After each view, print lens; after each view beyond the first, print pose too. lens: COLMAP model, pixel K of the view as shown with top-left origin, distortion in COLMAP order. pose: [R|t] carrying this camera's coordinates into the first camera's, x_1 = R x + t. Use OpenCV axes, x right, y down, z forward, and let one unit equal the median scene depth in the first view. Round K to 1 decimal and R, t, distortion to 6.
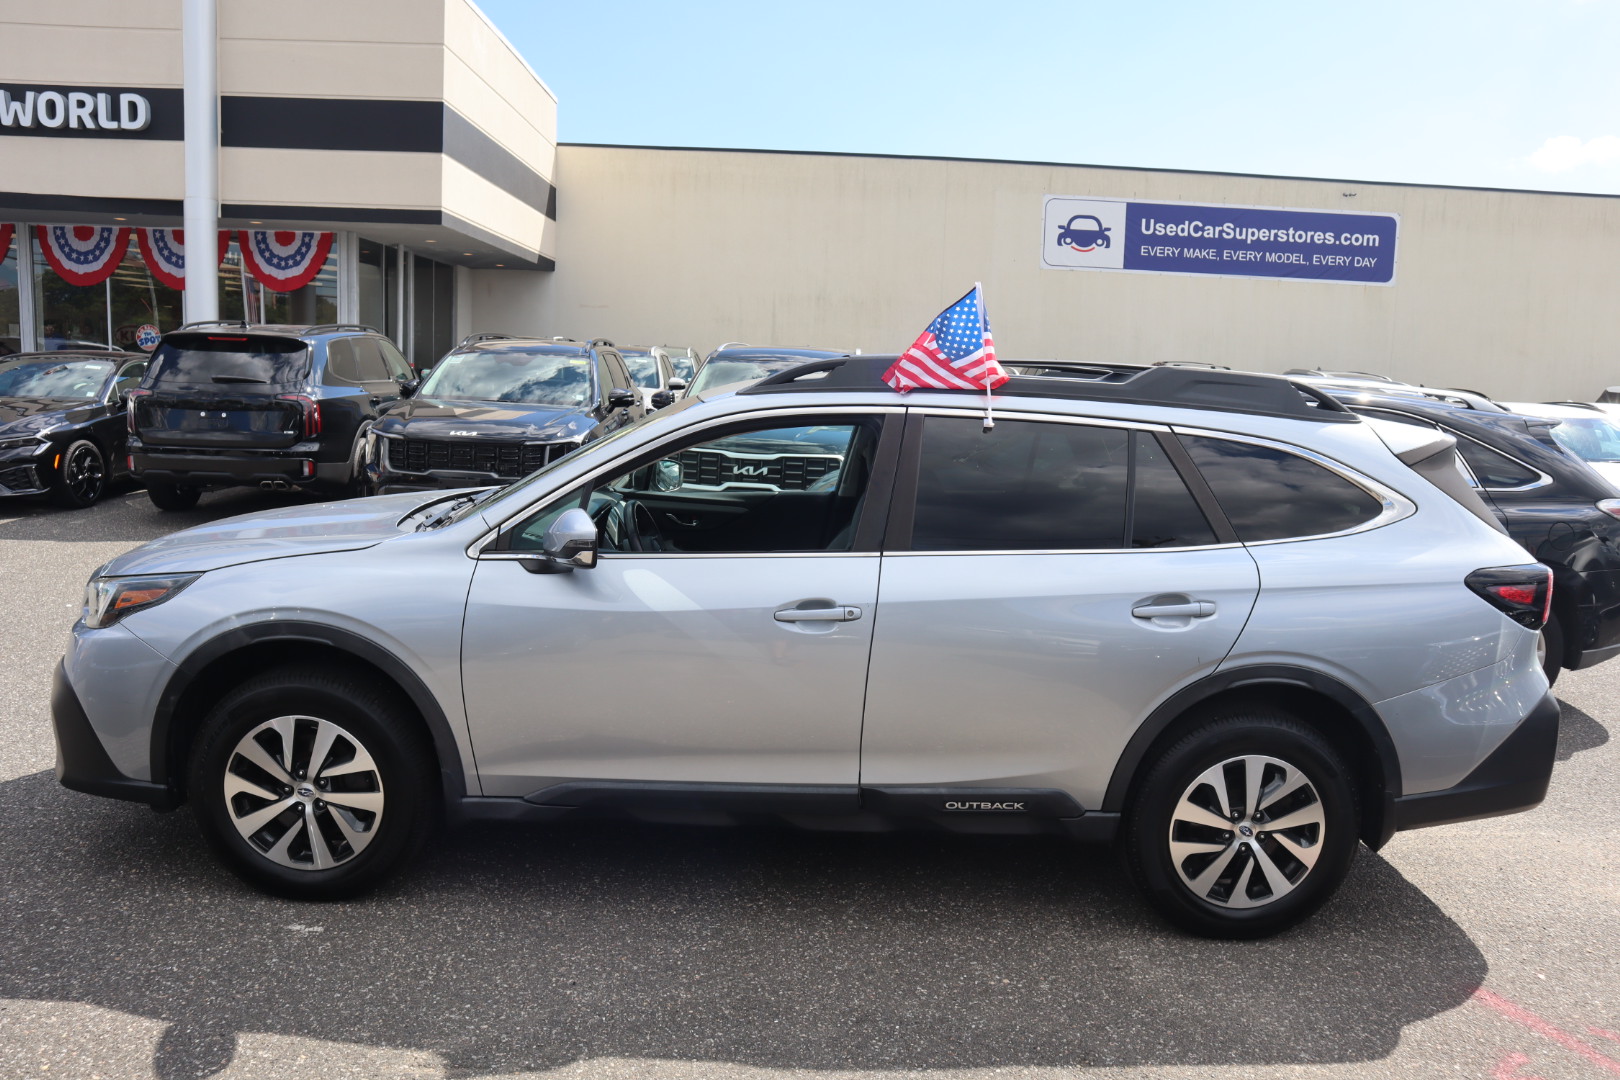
lens RADIAL K [[1160.3, 0, 810.0], [0, 1160.3, 540.0], [0, 0, 1]] dist [-0.067015, -0.000455]
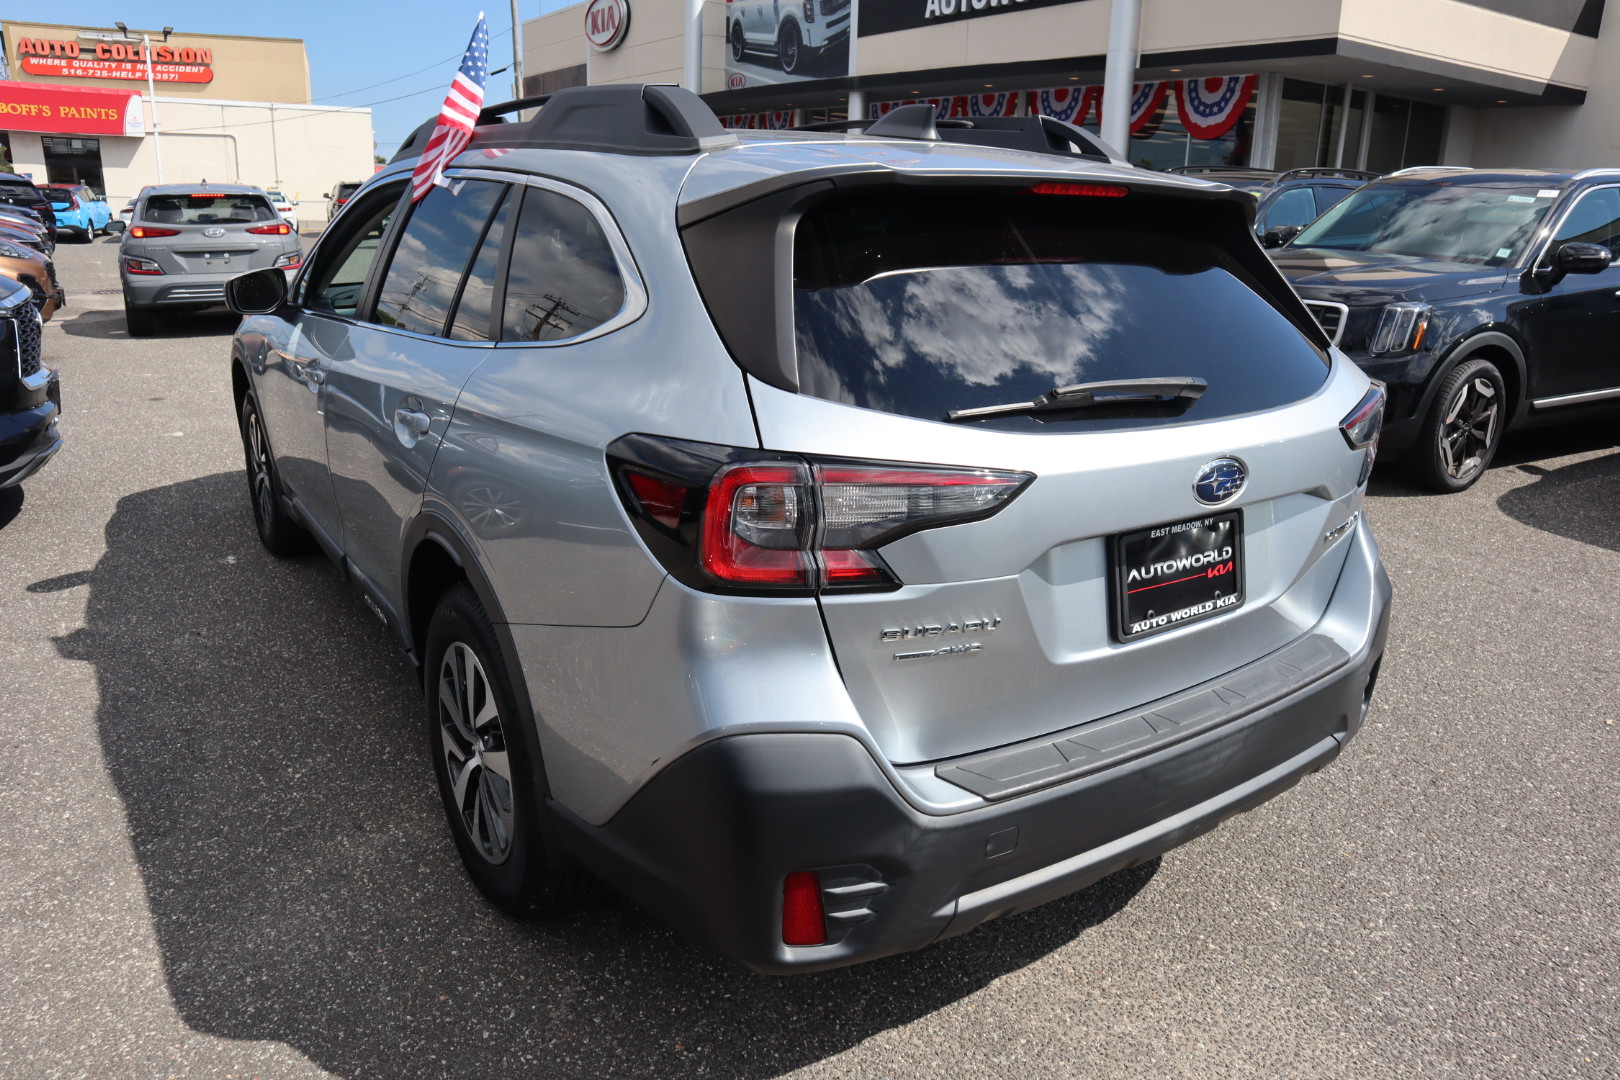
lens RADIAL K [[1104.9, 0, 818.0], [0, 1104.9, 547.1], [0, 0, 1]] dist [-0.063756, 0.002762]
pose [[0.549063, 0.223554, -0.805328, 0.236892], [-0.119061, 0.974658, 0.189385, -0.005439], [0.827257, -0.008101, 0.561765, 0.183158]]
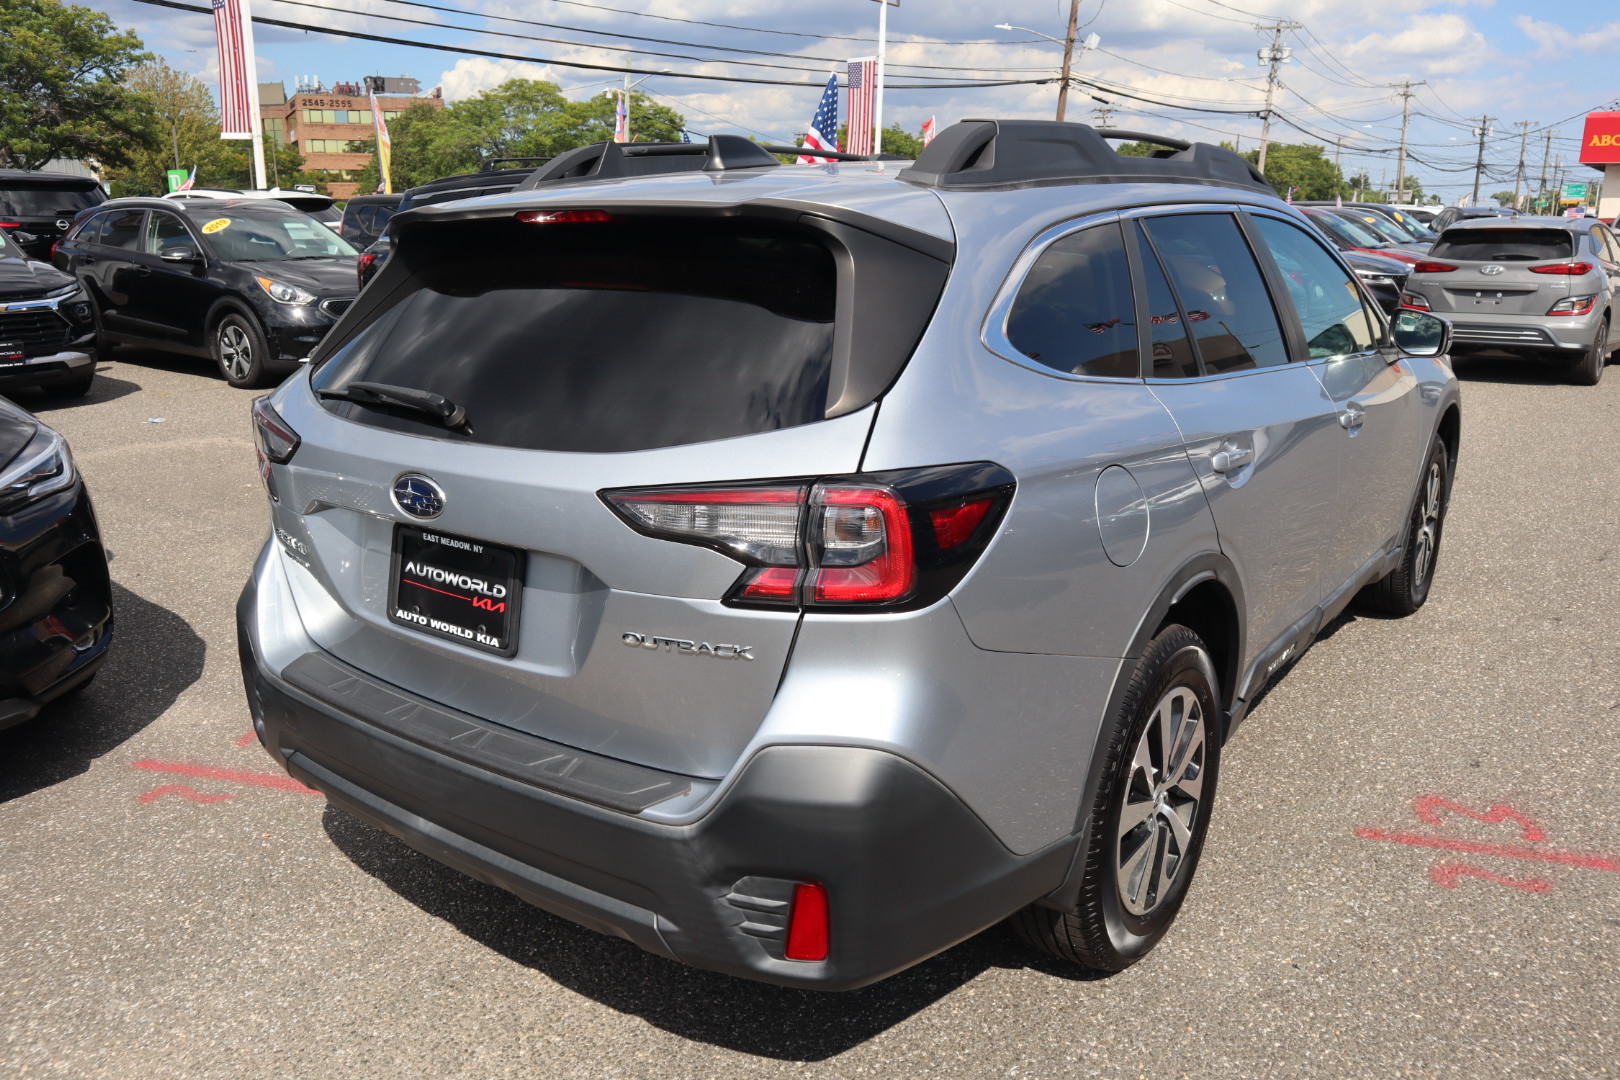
lens RADIAL K [[1232.7, 0, 826.9], [0, 1232.7, 540.5], [0, 0, 1]] dist [-0.062808, 0.054638]
pose [[-0.606681, 0.159709, -0.778737, 0.243142], [-0.135946, 0.944336, 0.299581, -0.038022], [0.783235, 0.287616, -0.551199, 0.402081]]
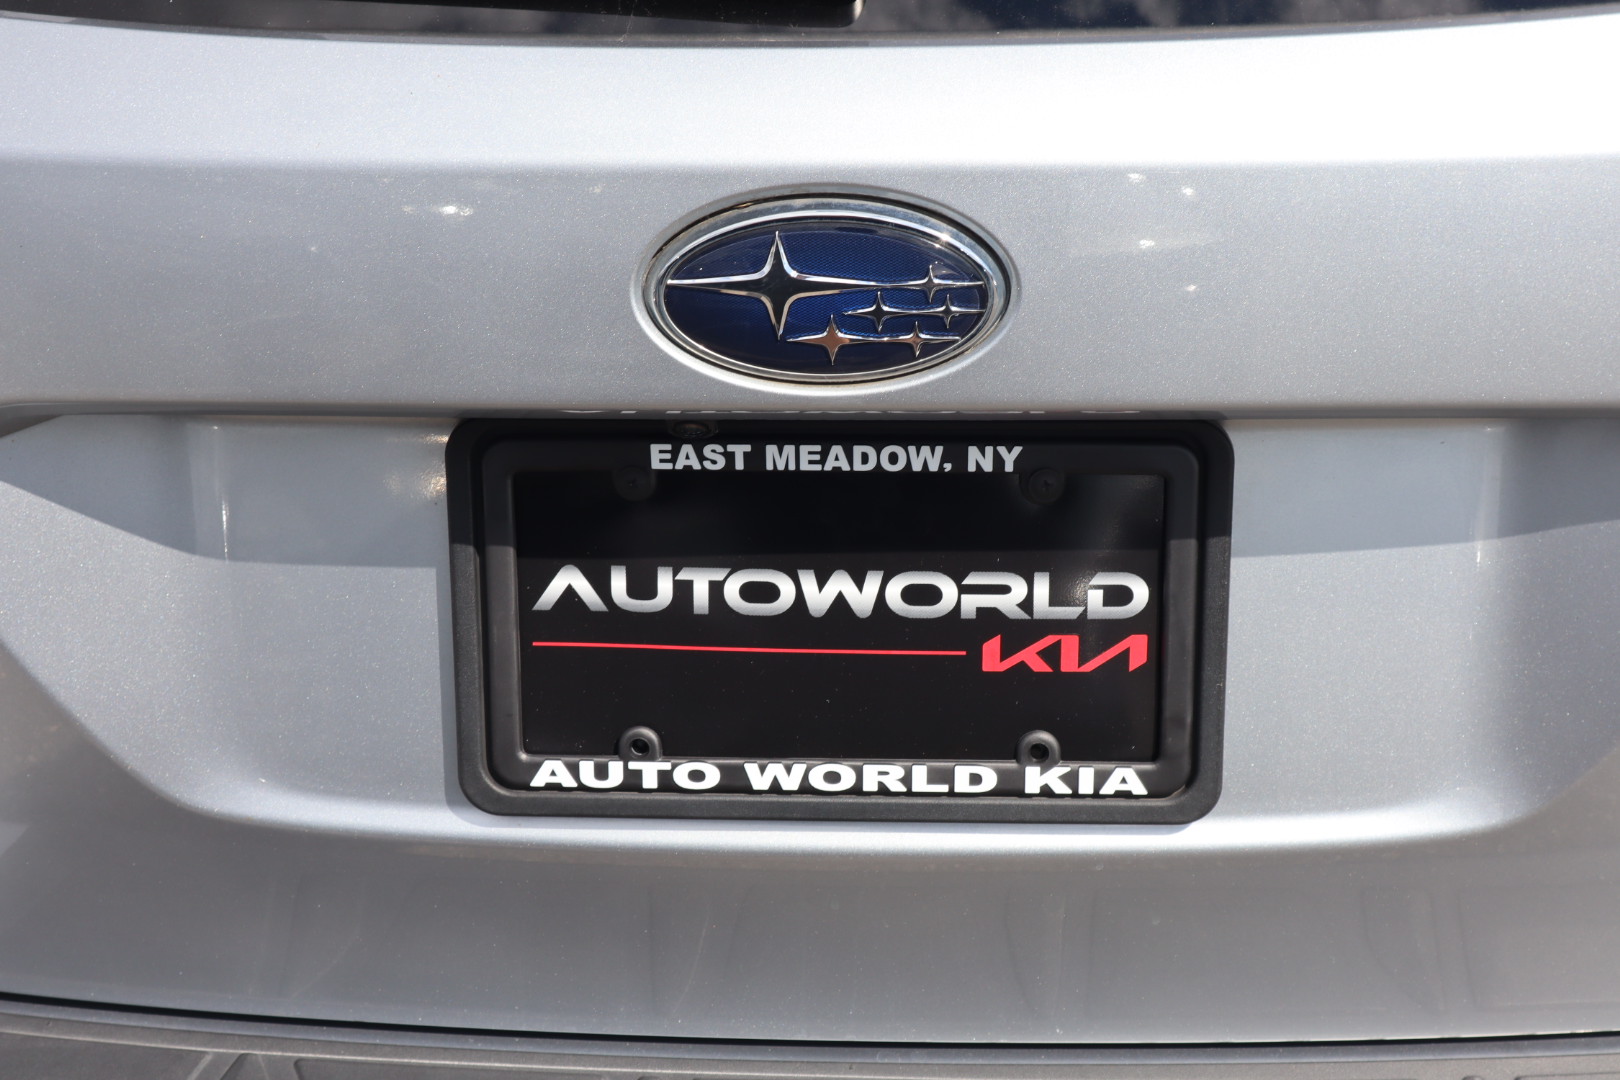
lens RADIAL K [[2055.5, 0, 810.0], [0, 2055.5, 540.0], [0, 0, 1]] dist [0.032172, 0.017742]
pose [[-0.063007, 0.362617, -0.929806, 0.216206], [-0.134941, 0.920006, 0.367939, -0.009064], [0.988848, 0.148652, -0.009036, 0.288792]]
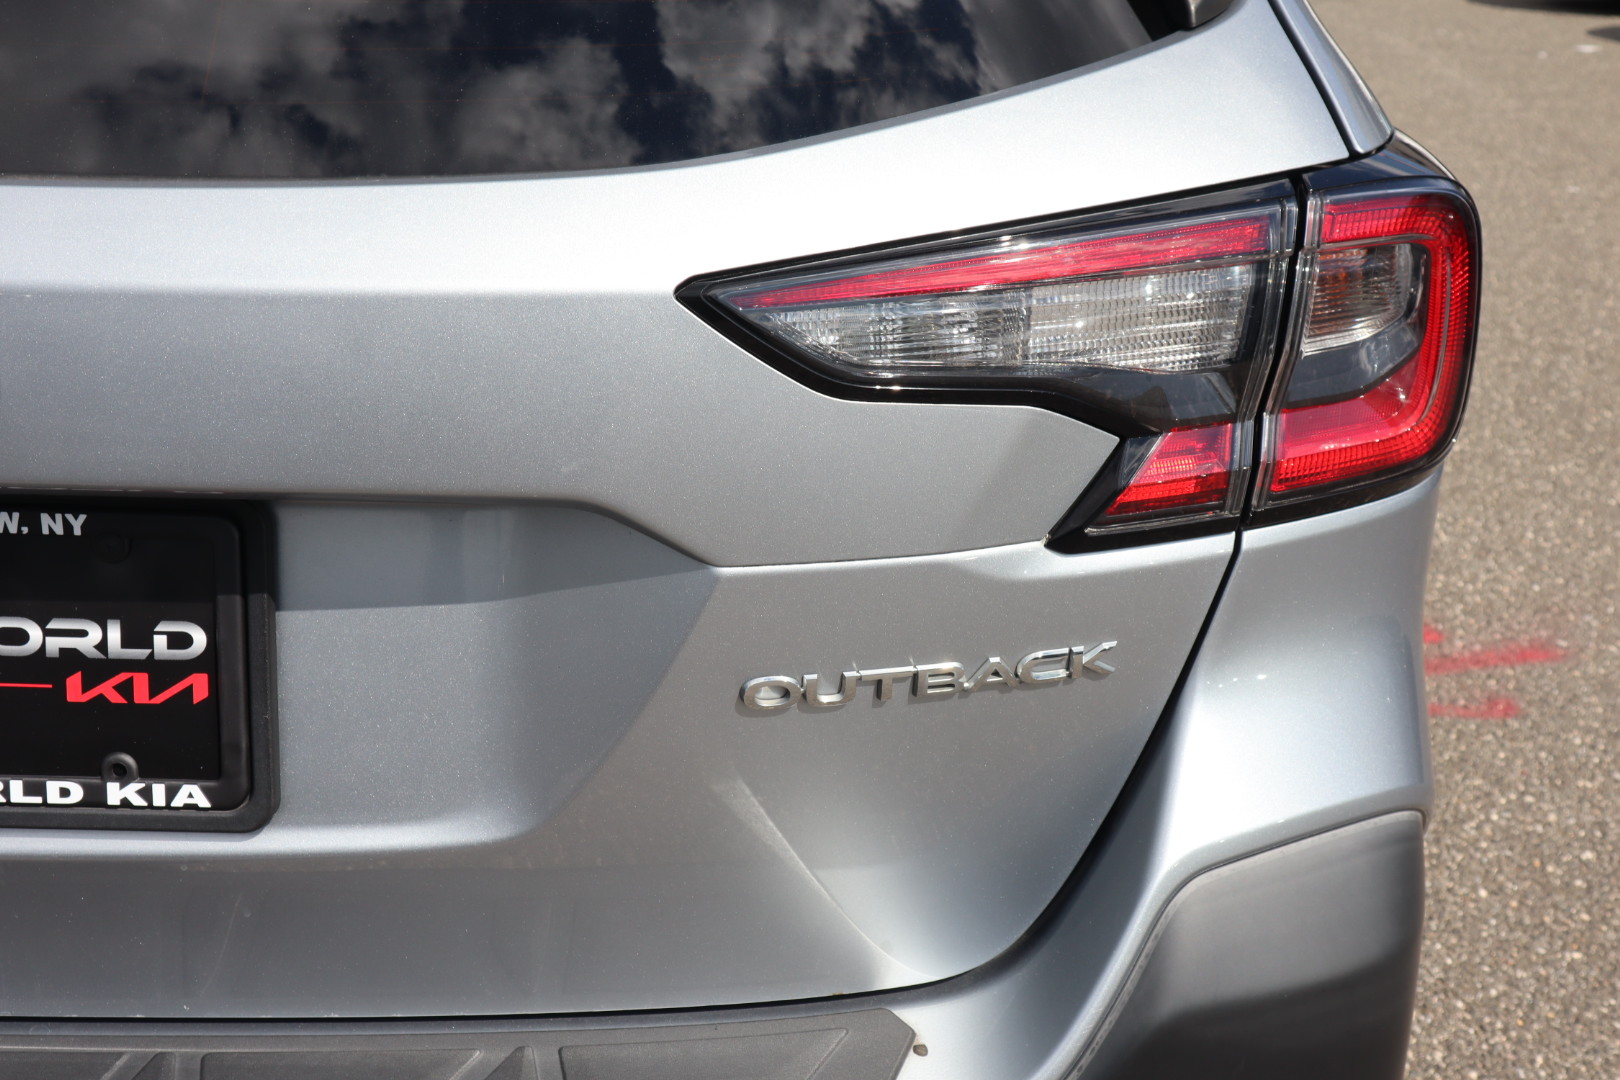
lens RADIAL K [[1840.7, 0, 810.0], [0, 1840.7, 540.0], [0, 0, 1]] dist [0.043654, 0.005382]
pose [[-0.036615, 0.331574, -0.942718, 0.219802], [-0.169662, 0.927593, 0.332844, -0.015603], [0.984822, 0.172130, 0.022291, 0.318313]]
